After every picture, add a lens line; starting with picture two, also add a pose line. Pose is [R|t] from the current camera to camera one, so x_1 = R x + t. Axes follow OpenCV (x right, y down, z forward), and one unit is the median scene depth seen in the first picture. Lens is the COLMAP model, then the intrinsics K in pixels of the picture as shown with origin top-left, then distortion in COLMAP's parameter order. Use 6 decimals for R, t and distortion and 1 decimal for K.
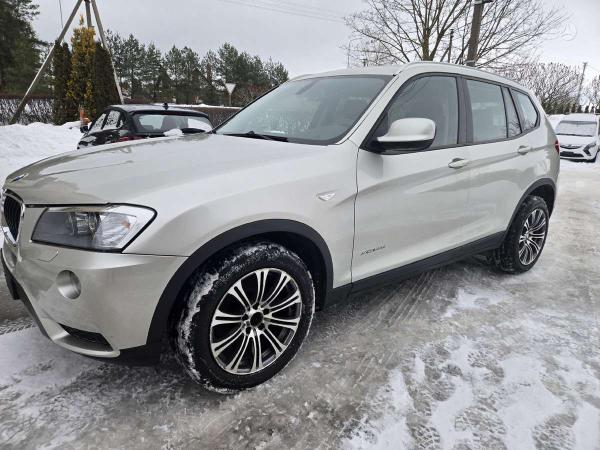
lens RADIAL K [[377.2, 0, 300.0], [0, 377.2, 225.0], [0, 0, 1]] dist [0.067436, -0.050241]
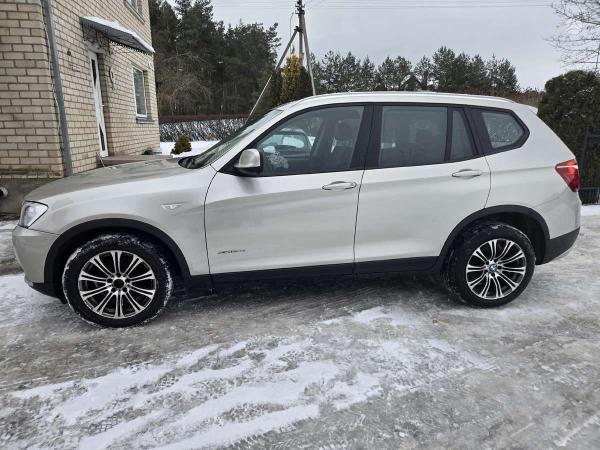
lens RADIAL K [[377.2, 0, 300.0], [0, 377.2, 225.0], [0, 0, 1]] dist [0.067436, -0.050241]
pose [[0.876522, 0.086795, -0.473471, 1.211232], [-0.096147, 0.995357, 0.004471, -0.061596], [0.471661, 0.041604, 0.880798, -0.016816]]
